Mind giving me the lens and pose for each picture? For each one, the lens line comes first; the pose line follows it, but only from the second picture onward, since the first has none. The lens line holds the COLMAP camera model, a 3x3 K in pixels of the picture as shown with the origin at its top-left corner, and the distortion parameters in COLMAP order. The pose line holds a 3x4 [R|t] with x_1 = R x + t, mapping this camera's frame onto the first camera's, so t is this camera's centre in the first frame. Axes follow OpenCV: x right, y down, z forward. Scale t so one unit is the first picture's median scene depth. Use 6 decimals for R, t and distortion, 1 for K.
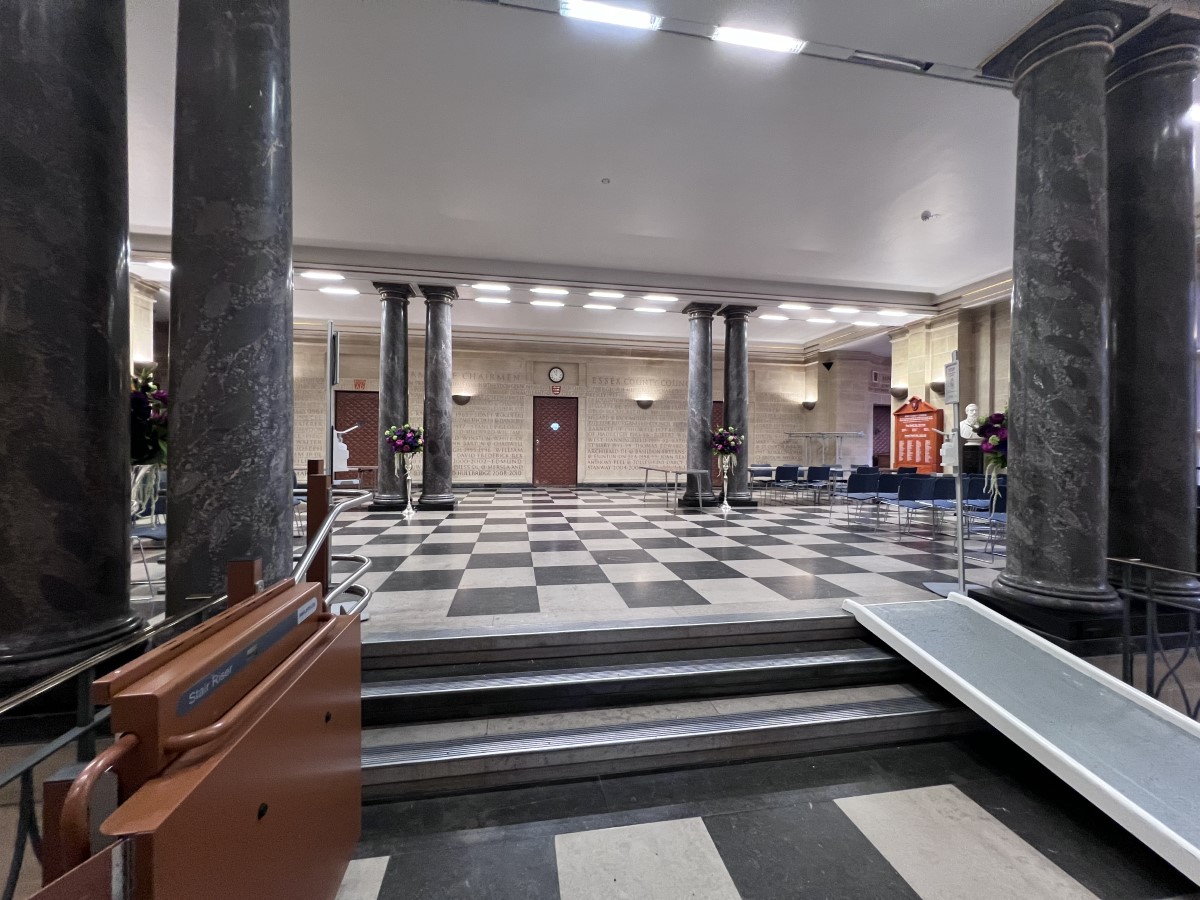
lens RADIAL K [[482.0, 0, 598.3], [0, 482.0, 447.7], [0, 0, 1]] dist [-0.000100, 0.000000]
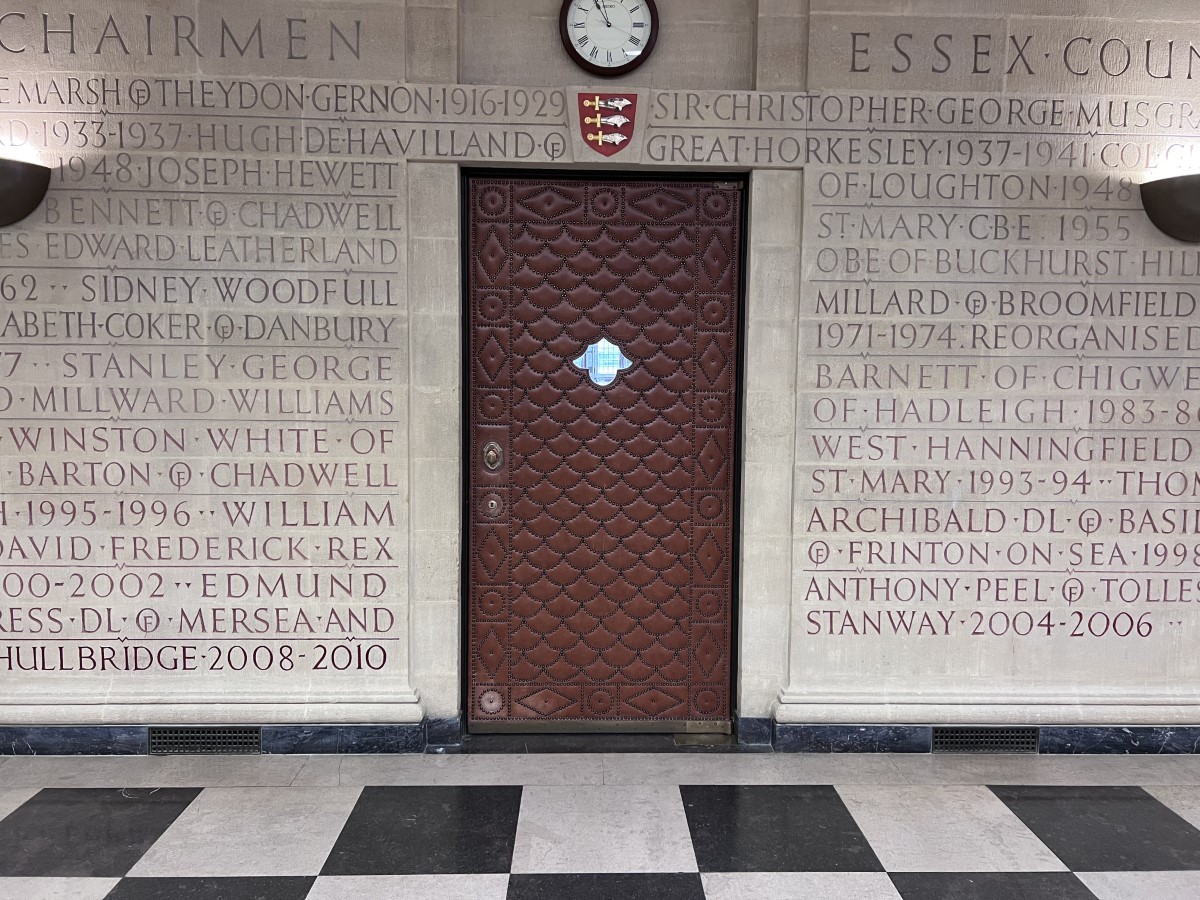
lens RADIAL K [[912.4, 0, 603.9], [0, 912.4, 448.8], [0, 0, 1]] dist [0.006071, 0.000902]
pose [[0.987179, 0.012658, -0.159116, -0.041115], [-0.002397, 0.997914, 0.064515, -0.035182], [0.159601, -0.063307, 0.985150, 0.708650]]
